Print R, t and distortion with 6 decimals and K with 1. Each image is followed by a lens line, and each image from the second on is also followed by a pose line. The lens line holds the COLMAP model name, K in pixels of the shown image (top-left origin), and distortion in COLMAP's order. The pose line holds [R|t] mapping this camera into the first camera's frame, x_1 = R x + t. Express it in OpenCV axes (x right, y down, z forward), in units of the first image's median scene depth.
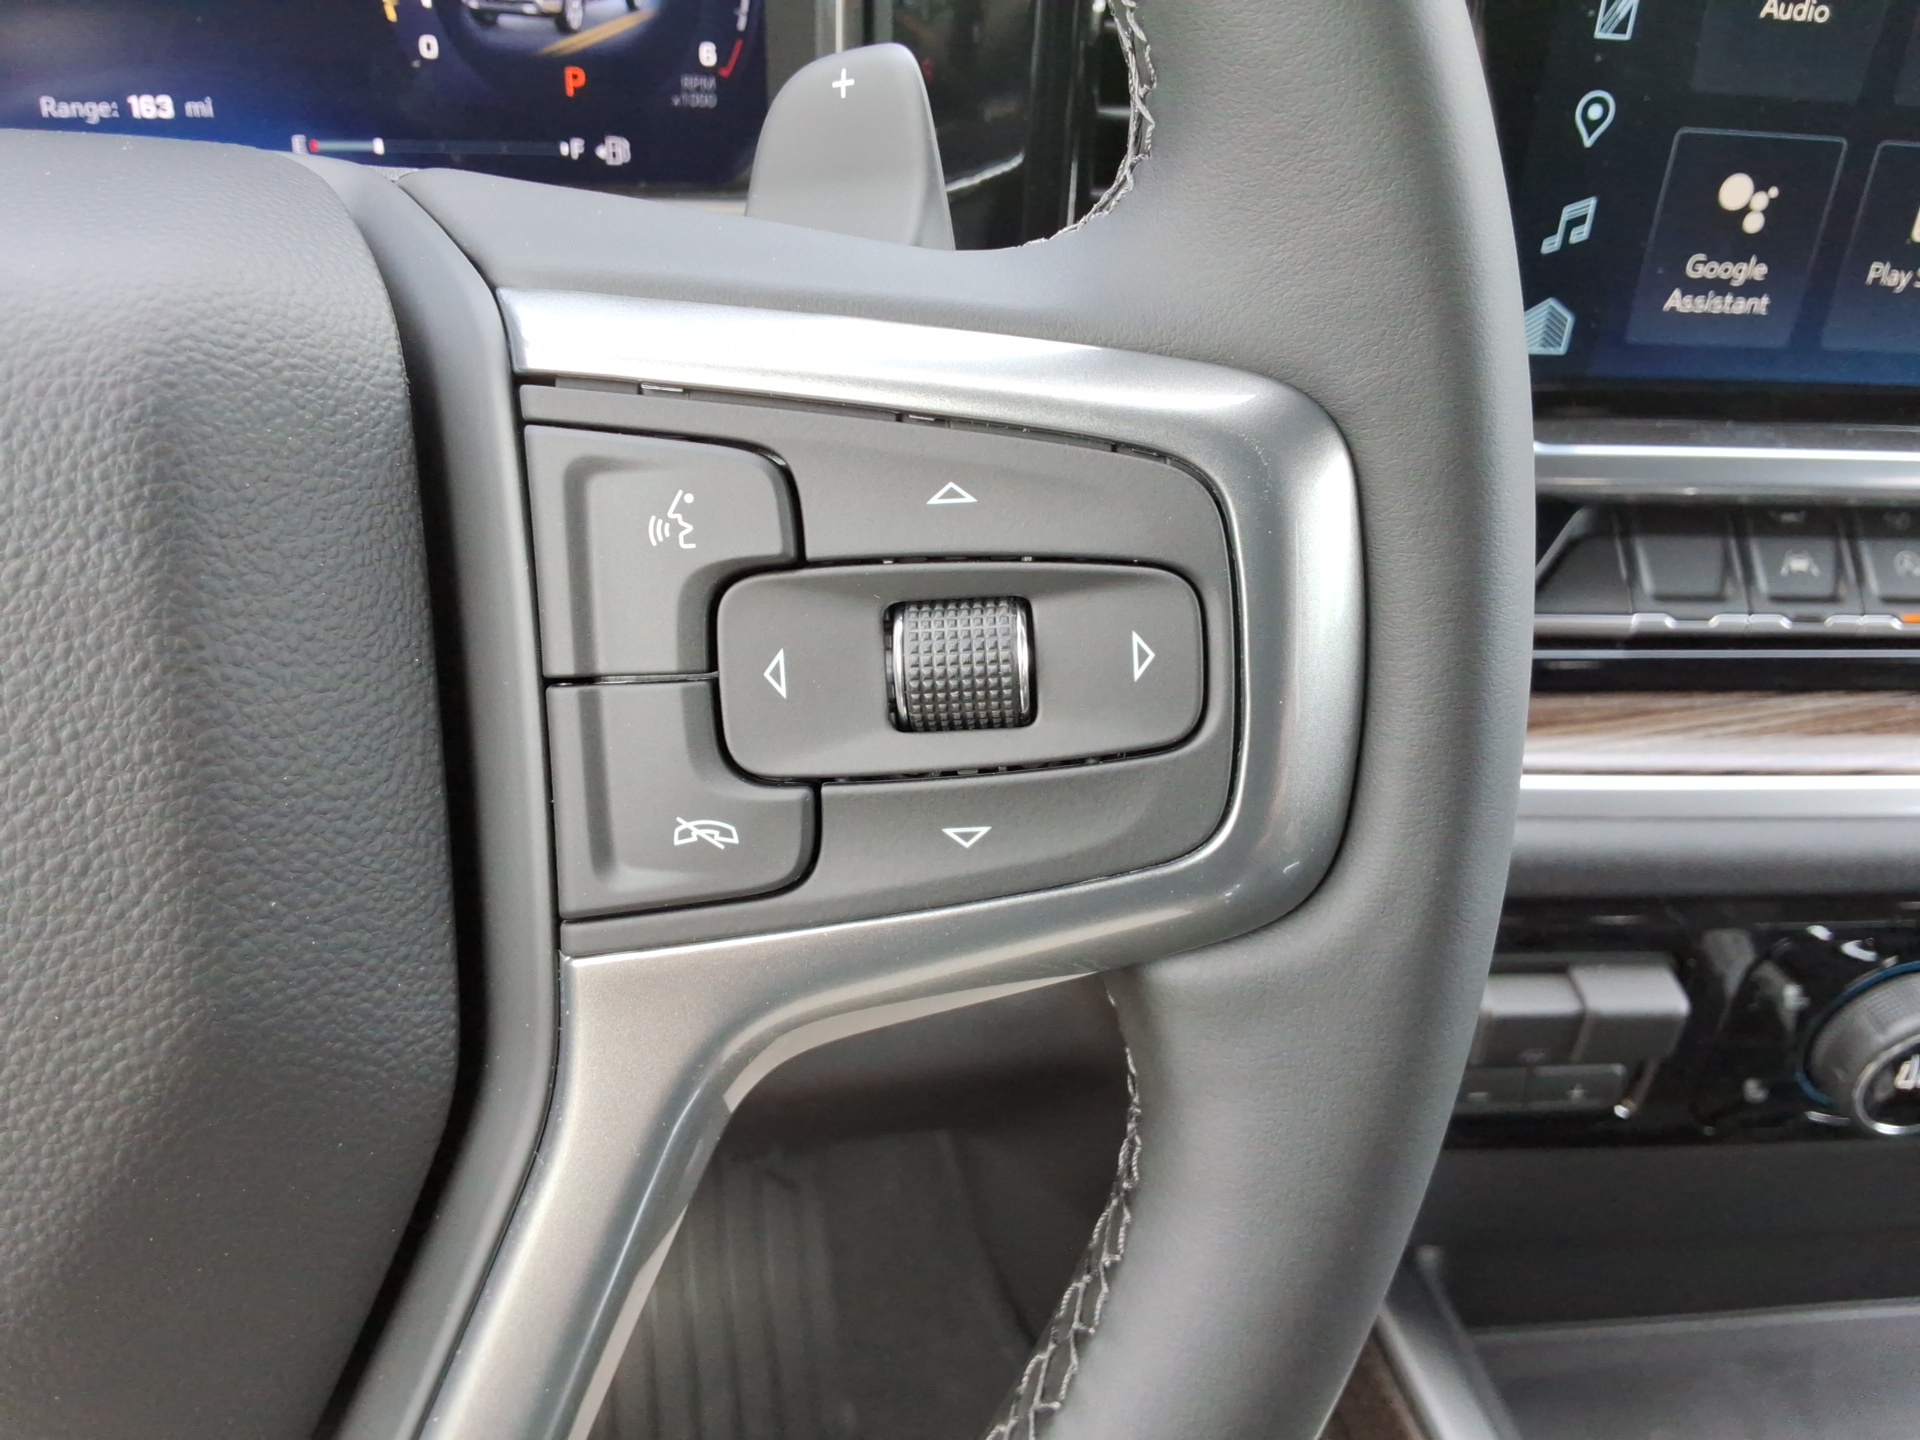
lens RADIAL K [[1583.1, 0, 968.3], [0, 1583.1, 695.8], [0, 0, 1]] dist [0.101385, -0.196249]
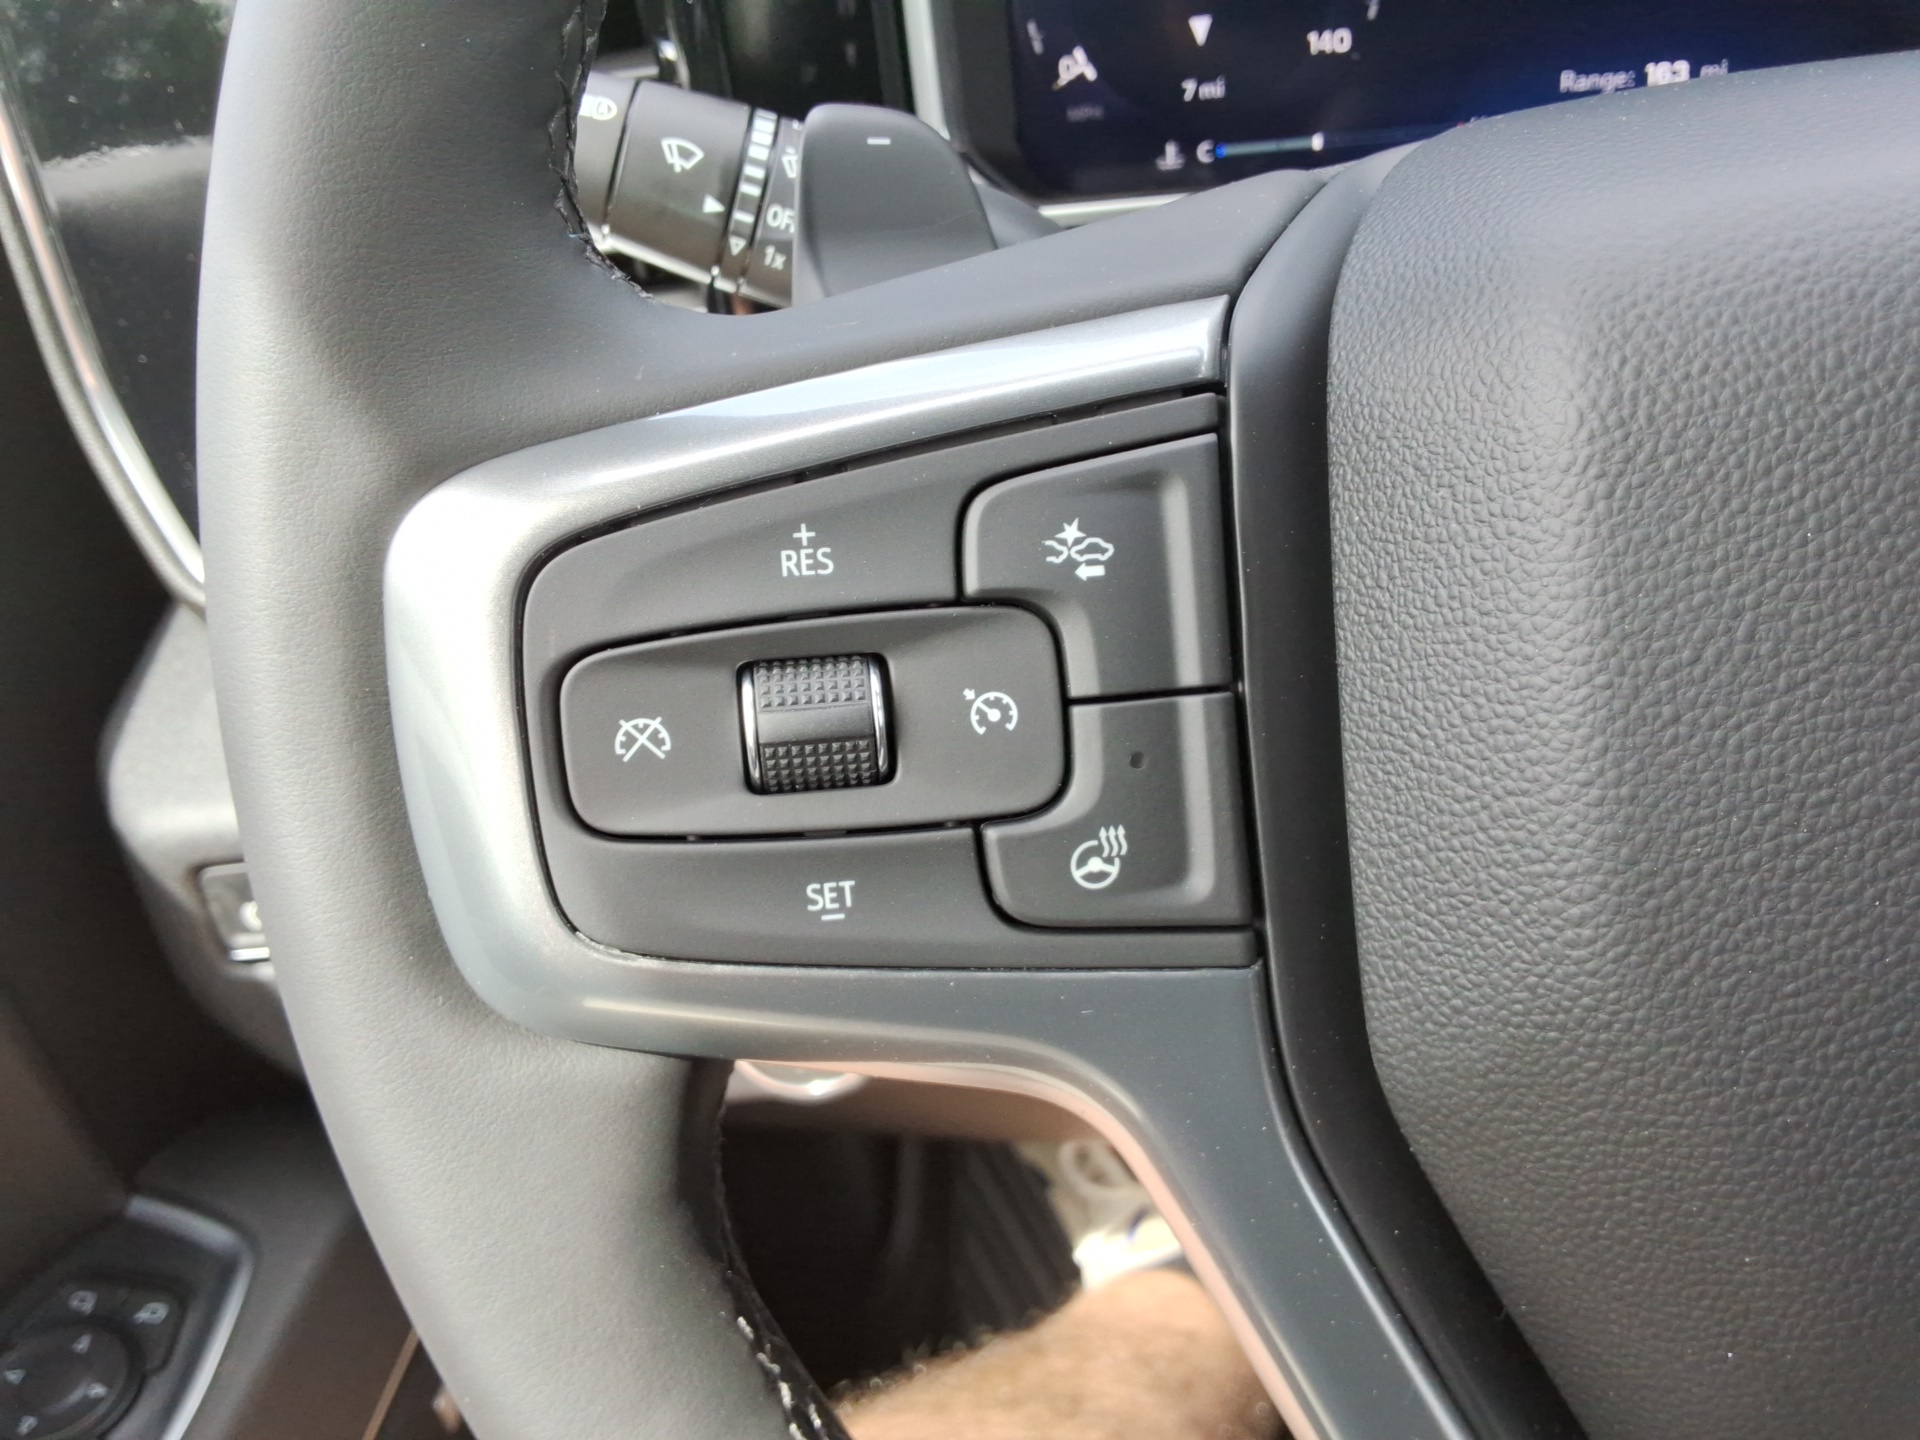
lens RADIAL K [[1583.1, 0, 968.3], [0, 1583.1, 695.8], [0, 0, 1]] dist [0.101385, -0.196249]
pose [[0.913437, 0.036221, -0.405366, -0.526438], [-0.040095, 0.999195, -0.001067, 0.048633], [0.405001, 0.017228, 0.914154, -0.110647]]
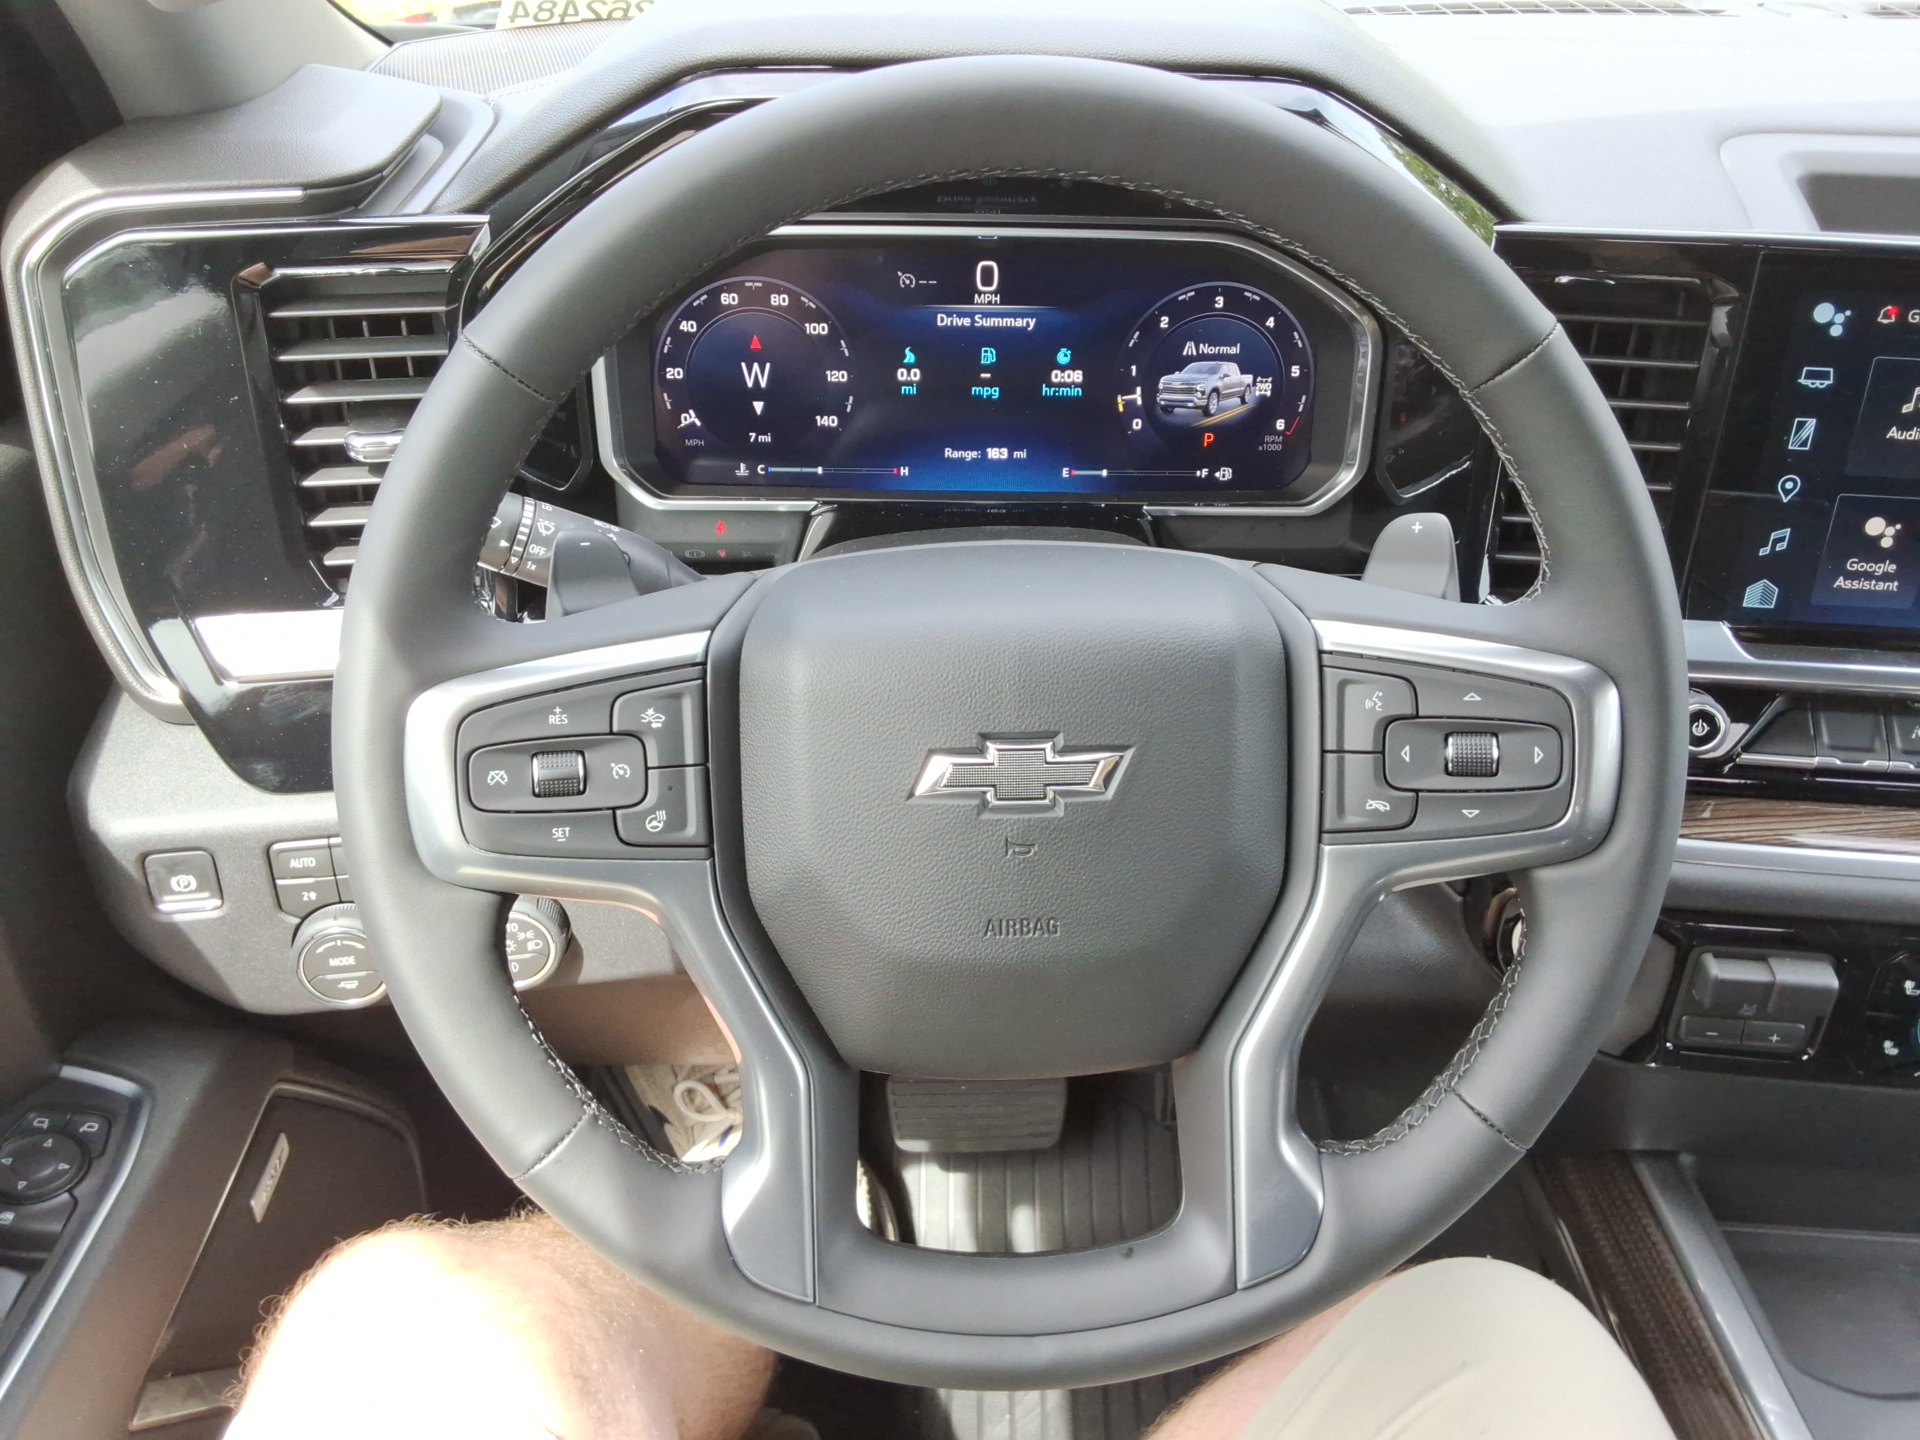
lens RADIAL K [[1542.2, 0, 972.0], [0, 1542.2, 699.6], [0, 0, 1]] dist [0.129222, -0.211926]
pose [[0.978665, 0.052965, -0.198520, -0.156688], [-0.065117, 0.996350, -0.055190, 0.045307], [0.194872, 0.066940, 0.978542, -0.922096]]
